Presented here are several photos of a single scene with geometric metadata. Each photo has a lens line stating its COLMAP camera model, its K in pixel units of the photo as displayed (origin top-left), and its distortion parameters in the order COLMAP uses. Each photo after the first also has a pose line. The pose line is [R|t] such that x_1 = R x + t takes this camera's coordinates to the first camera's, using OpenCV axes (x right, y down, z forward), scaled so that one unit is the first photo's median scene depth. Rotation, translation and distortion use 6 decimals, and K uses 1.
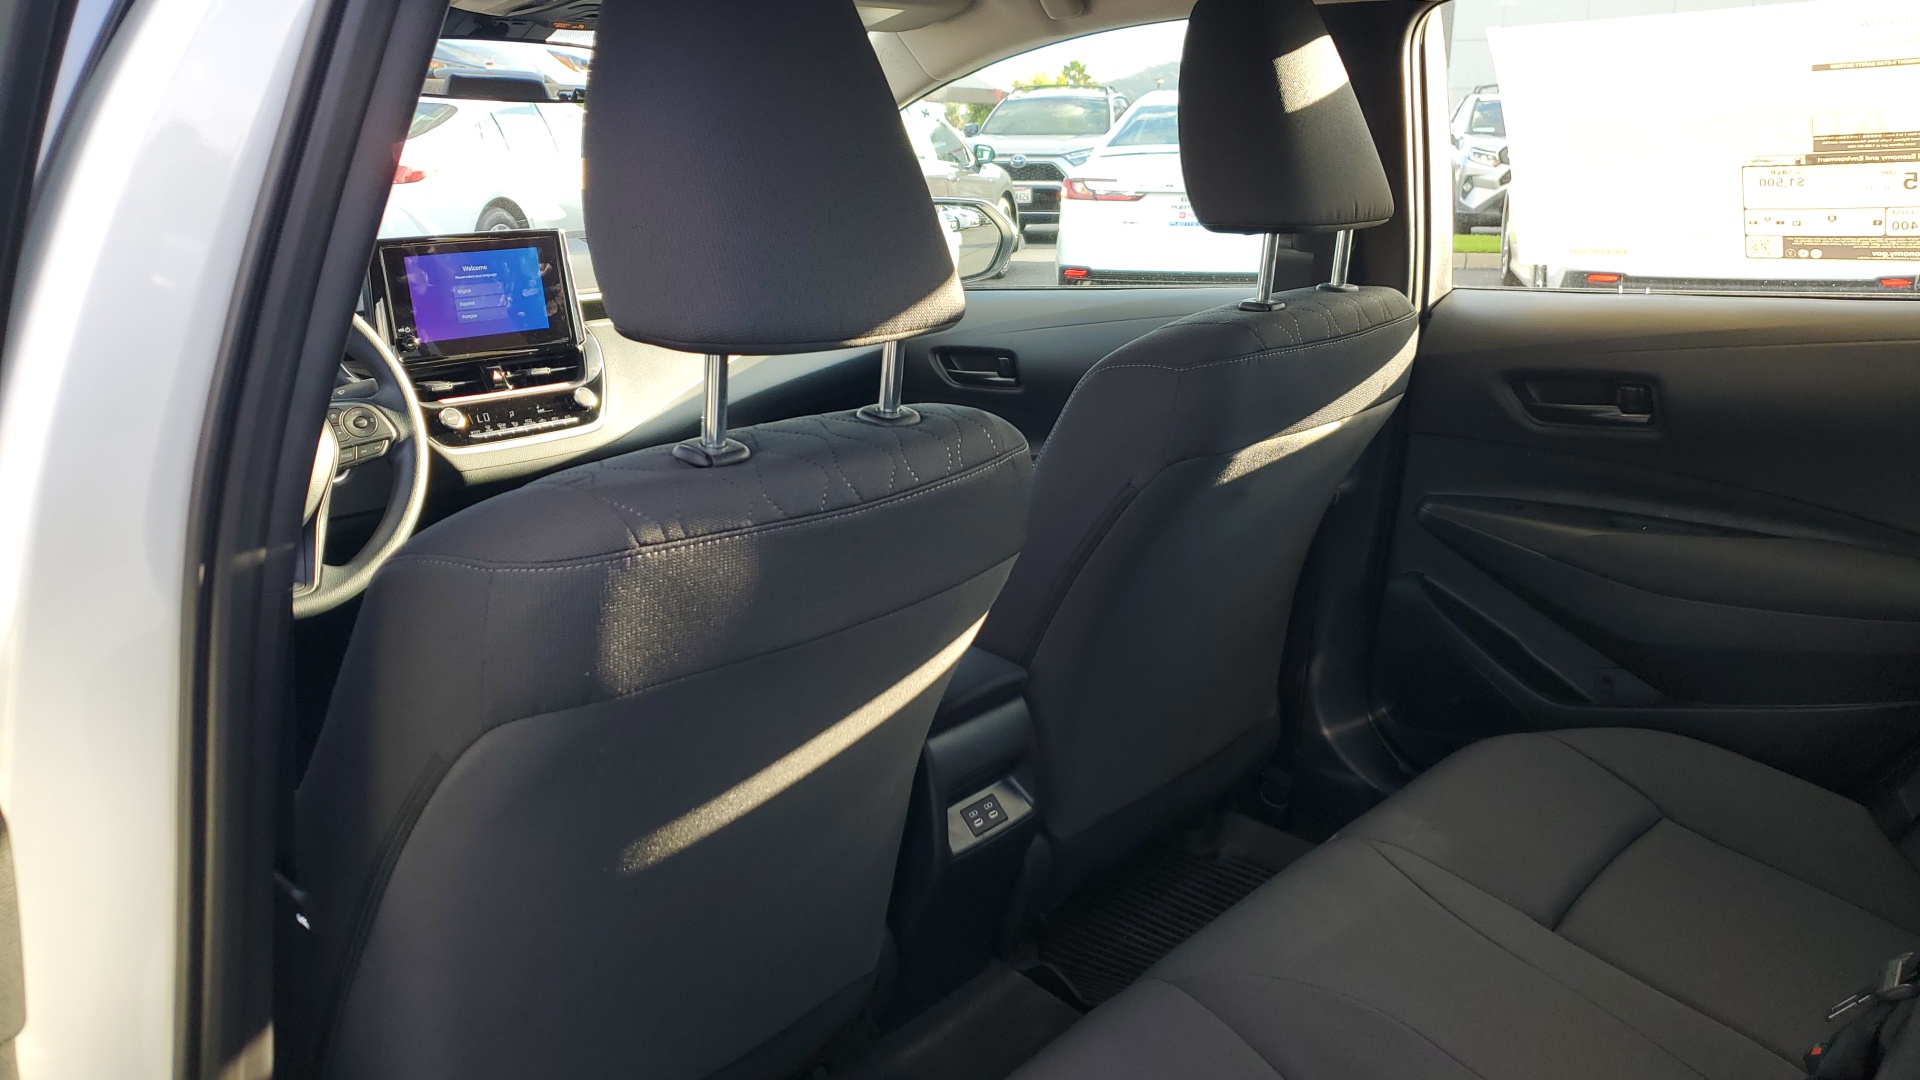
lens RADIAL K [[1488.7, 0, 917.9], [0, 1488.7, 559.1], [0, 0, 1]] dist [0.023025, -0.000891]
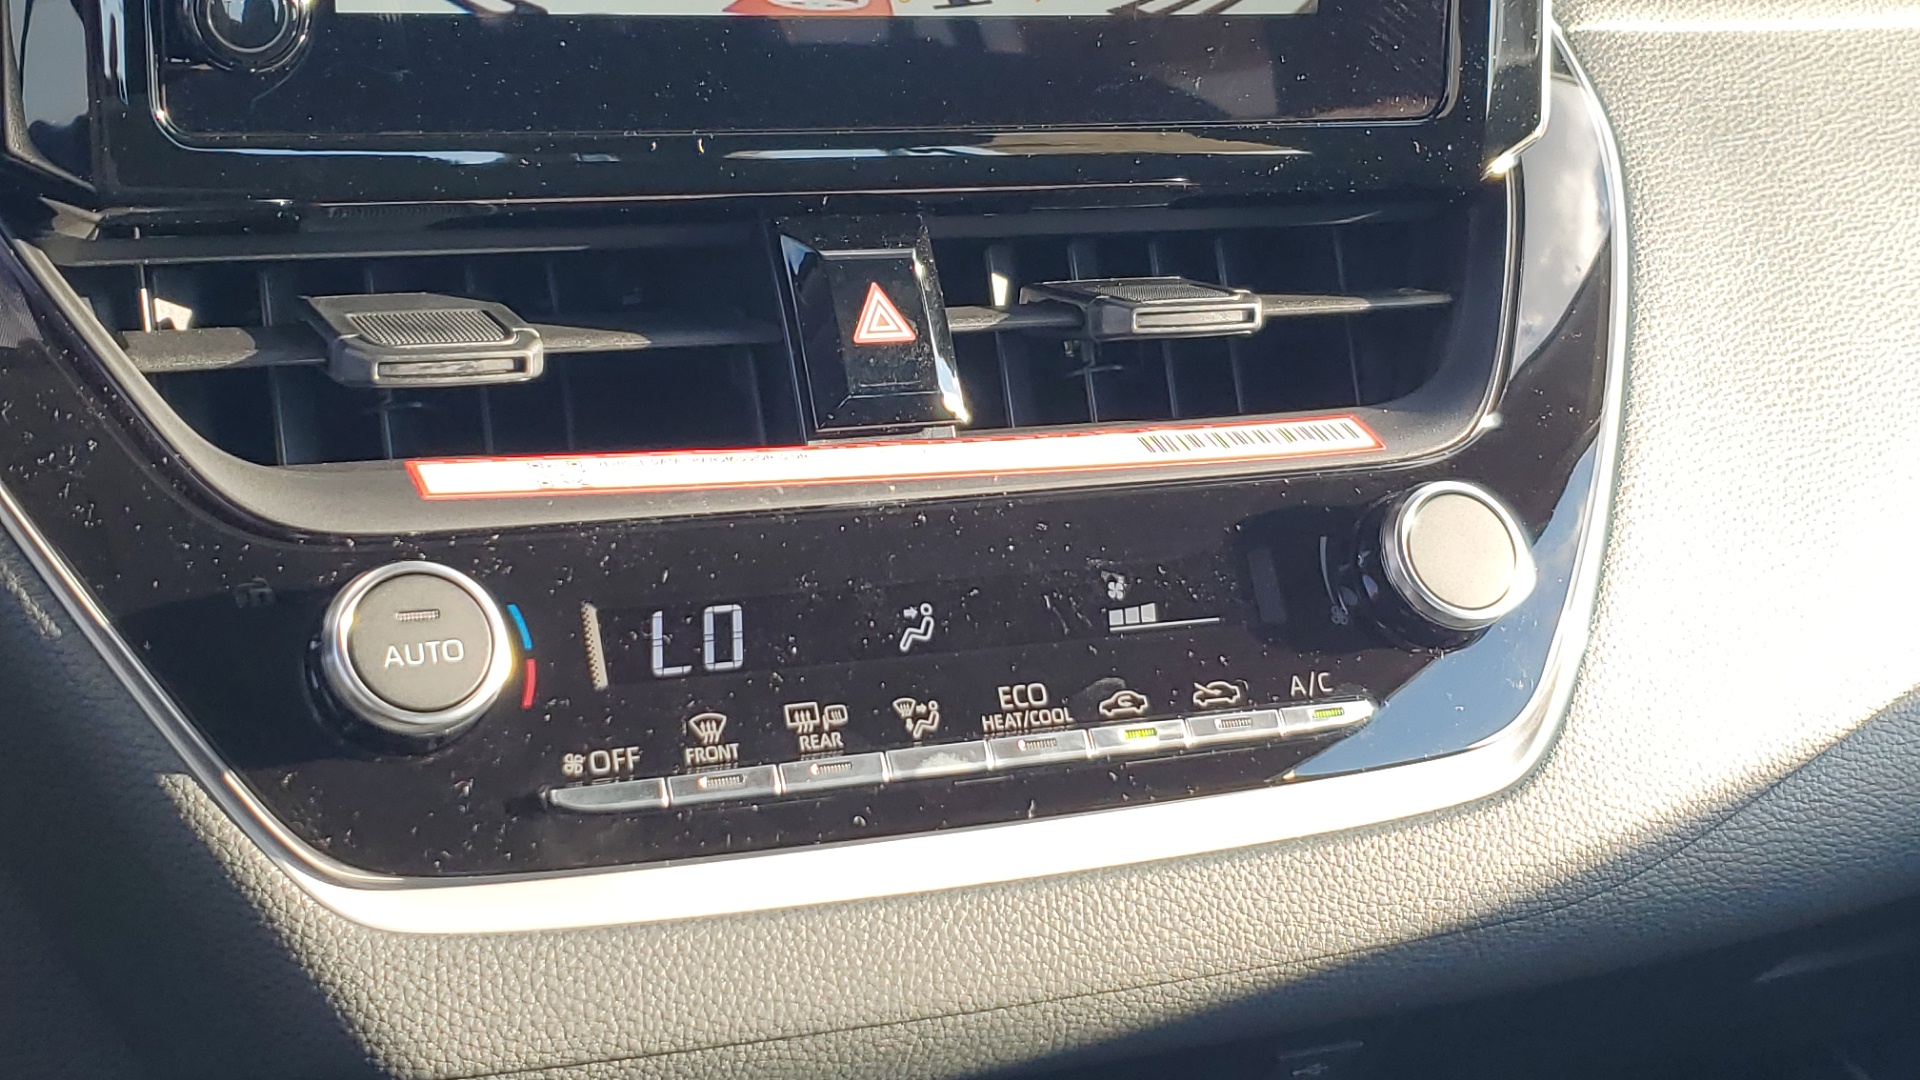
lens RADIAL K [[2987.2, 0, 960.0], [0, 2987.2, 540.0], [0, 0, 1]] dist [0.230720, -0.021055]
pose [[0.929792, 0.191334, -0.314449, -0.185023], [-0.181281, 0.981525, 0.061204, -0.122150], [0.320350, 0.000097, 0.947299, 0.744899]]
